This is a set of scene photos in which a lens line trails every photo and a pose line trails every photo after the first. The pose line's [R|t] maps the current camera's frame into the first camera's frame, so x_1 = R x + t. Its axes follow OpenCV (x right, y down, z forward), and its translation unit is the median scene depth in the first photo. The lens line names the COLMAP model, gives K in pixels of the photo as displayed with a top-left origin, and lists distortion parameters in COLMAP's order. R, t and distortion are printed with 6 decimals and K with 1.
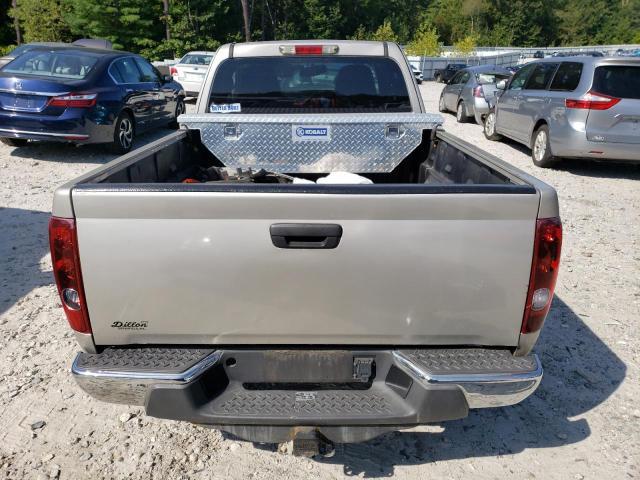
lens RADIAL K [[491.1, 0, 320.0], [0, 491.1, 240.0], [0, 0, 1]] dist [0.087897, -0.089098]
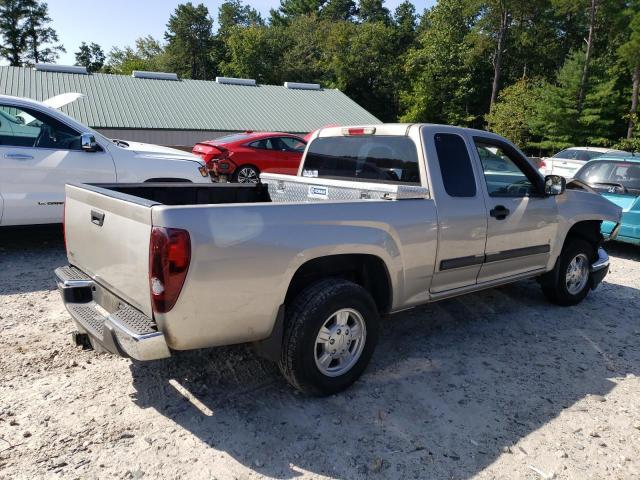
lens RADIAL K [[491.1, 0, 320.0], [0, 491.1, 240.0], [0, 0, 1]] dist [0.087897, -0.089098]
pose [[0.646700, 0.155562, -0.746712, 0.059717], [-0.288937, 0.955984, -0.051079, -0.002282], [0.705900, 0.248785, 0.663183, 0.012478]]
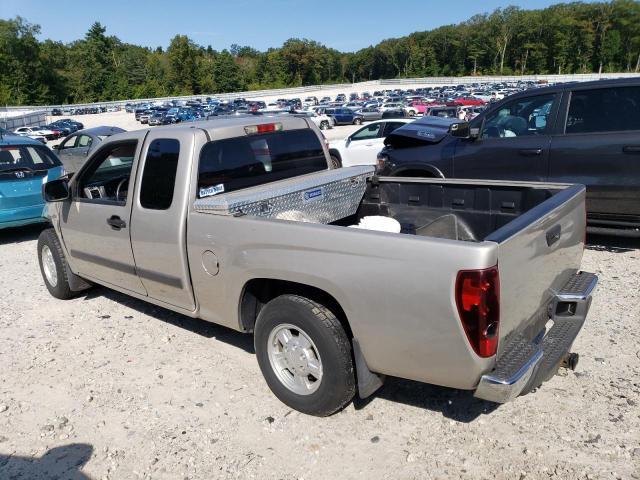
lens RADIAL K [[491.1, 0, 320.0], [0, 491.1, 240.0], [0, 0, 1]] dist [0.087897, -0.089098]
pose [[0.631479, -0.247428, 0.734856, -0.056800], [0.319971, 0.946419, 0.043703, -0.010208], [-0.706295, 0.207535, 0.676813, 0.013477]]
